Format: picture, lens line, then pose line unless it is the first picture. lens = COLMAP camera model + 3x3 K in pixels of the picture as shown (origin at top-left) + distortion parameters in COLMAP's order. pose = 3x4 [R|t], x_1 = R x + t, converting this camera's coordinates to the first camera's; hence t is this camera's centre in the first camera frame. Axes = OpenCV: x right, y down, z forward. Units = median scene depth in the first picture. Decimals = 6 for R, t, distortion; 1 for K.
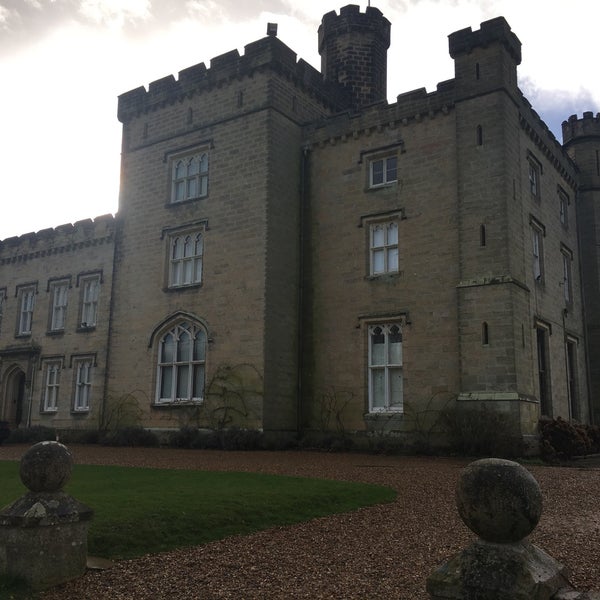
lens RADIAL K [[694.3, 0, 300.0], [0, 694.3, 300.0], [0, 0, 1]] dist [0.033229, 0.007704]
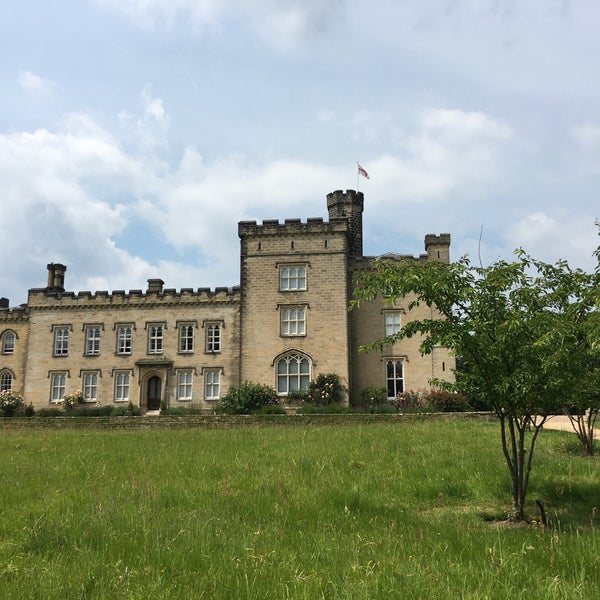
lens RADIAL K [[694.3, 0, 300.0], [0, 694.3, 300.0], [0, 0, 1]] dist [0.033229, 0.007704]
pose [[0.885022, 0.066387, 0.460792, -1.028582], [-0.068924, 0.997557, -0.011340, -0.095799], [-0.460419, -0.021723, 0.887436, -0.726861]]
